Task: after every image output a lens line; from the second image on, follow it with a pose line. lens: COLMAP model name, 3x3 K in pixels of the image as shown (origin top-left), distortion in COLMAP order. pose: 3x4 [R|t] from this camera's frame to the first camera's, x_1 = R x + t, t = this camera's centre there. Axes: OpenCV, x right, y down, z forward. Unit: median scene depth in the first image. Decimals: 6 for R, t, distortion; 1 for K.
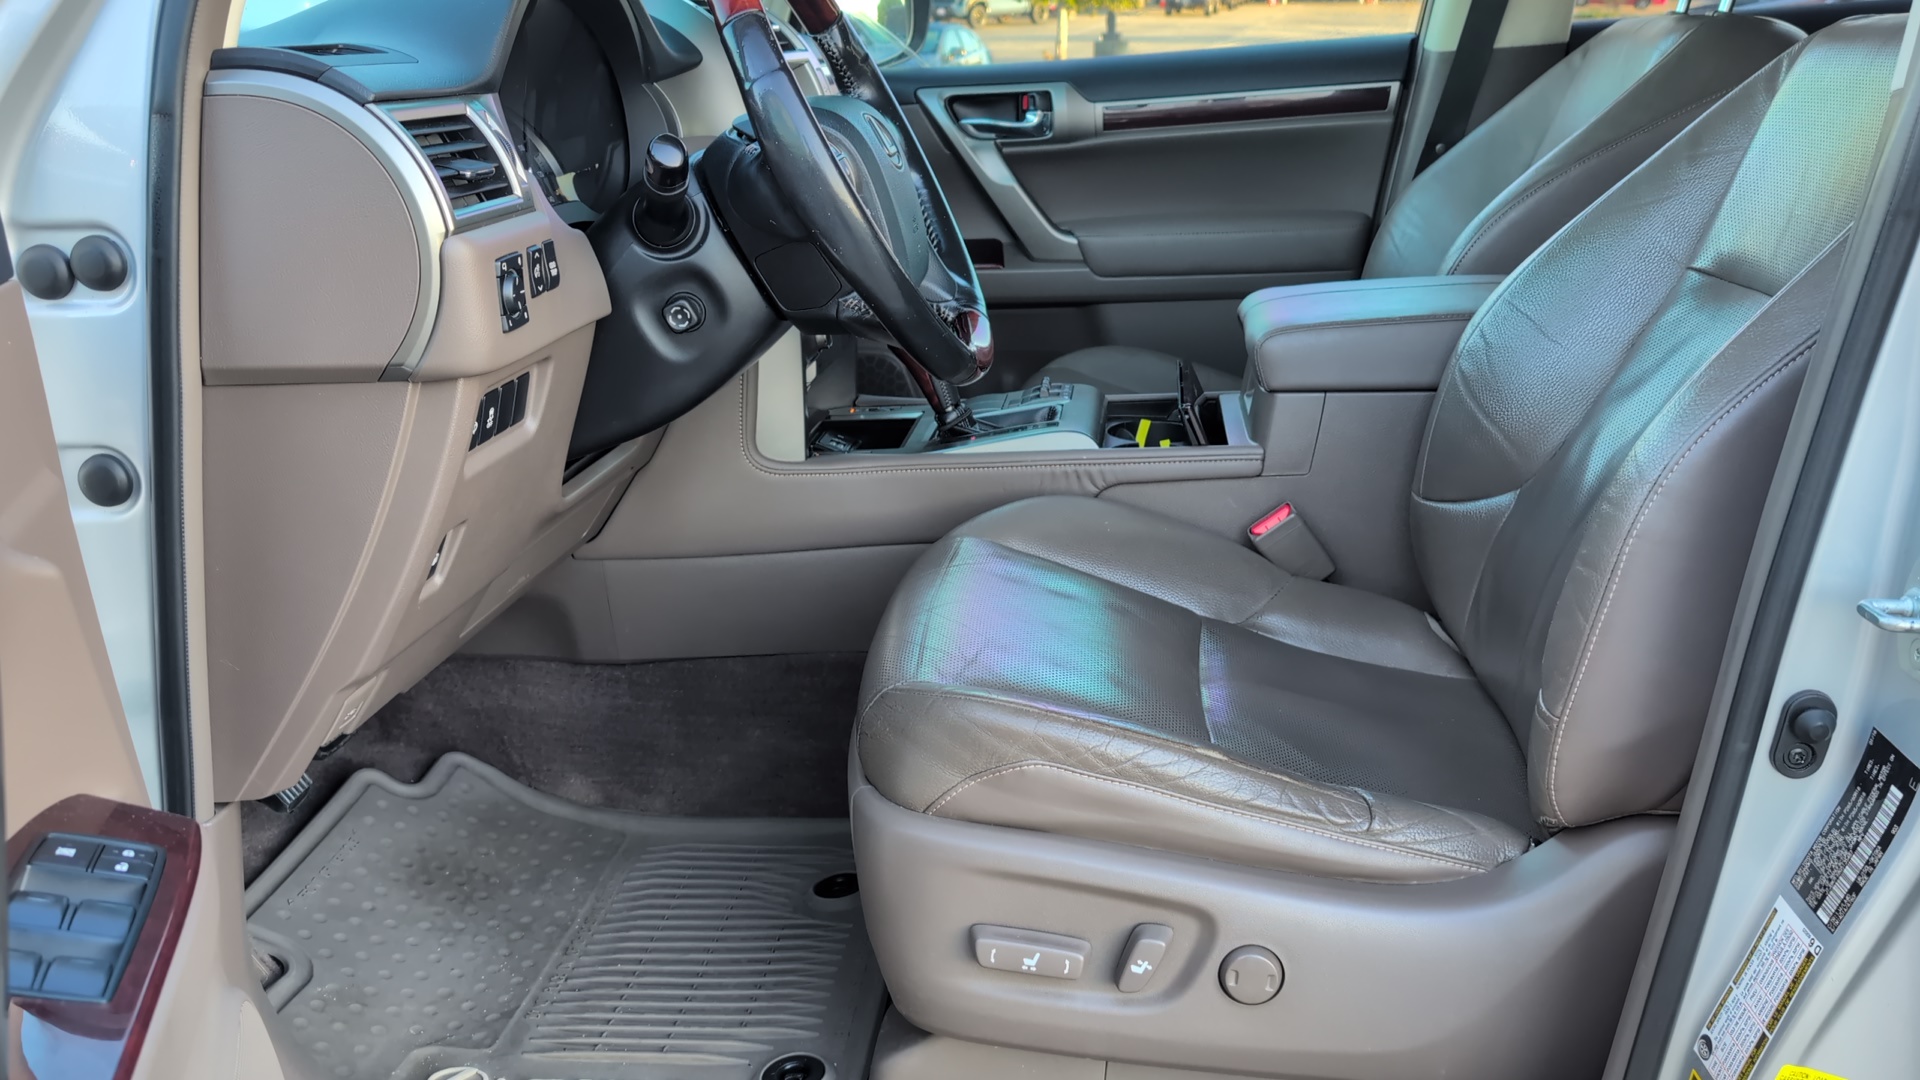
lens RADIAL K [[1606.4, 0, 958.5], [0, 1606.4, 530.1], [0, 0, 1]] dist [0.012590, -0.010336]
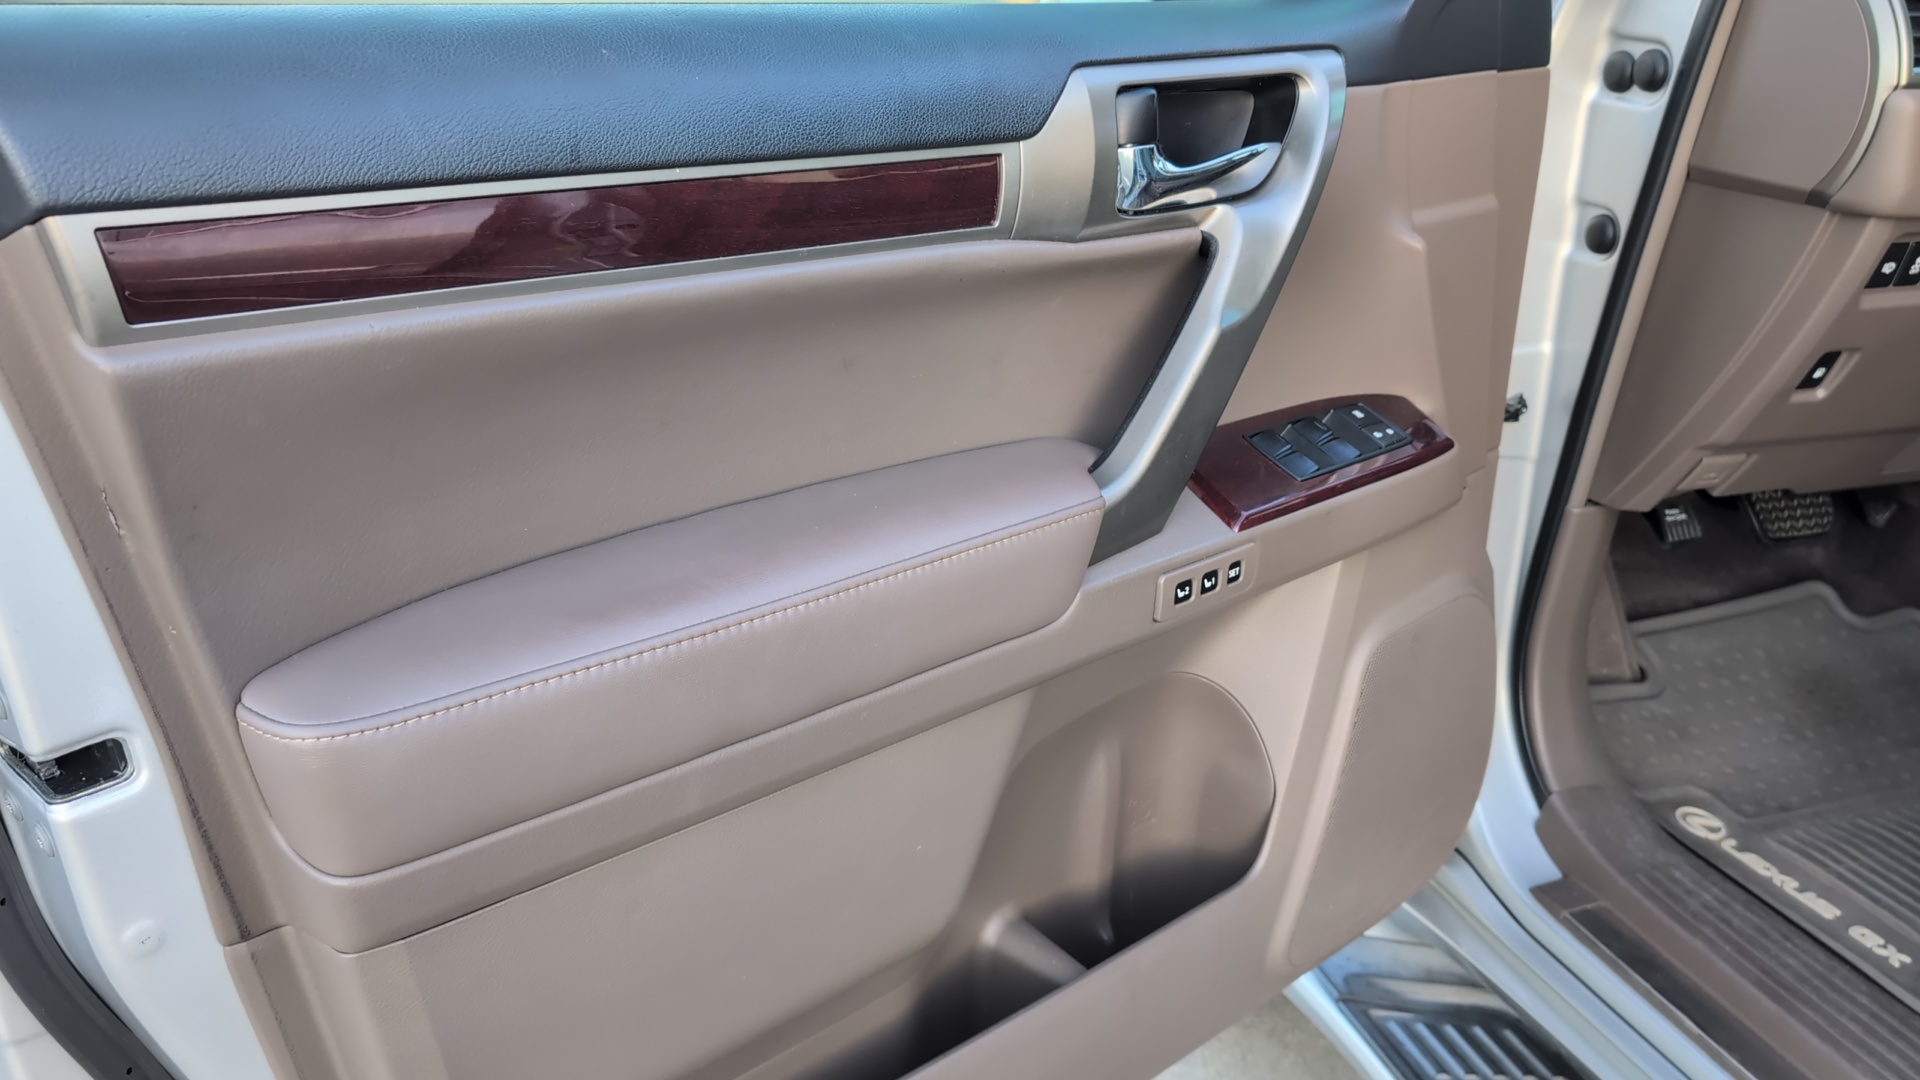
lens RADIAL K [[1590.8, 0, 960.0], [0, 1590.8, 540.0], [0, 0, 1]] dist [0.026576, -0.002840]
pose [[0.439821, 0.387278, -0.810292, 0.301715], [-0.297975, 0.914063, 0.275136, -0.003924], [0.847212, 0.120437, 0.517423, -0.079499]]
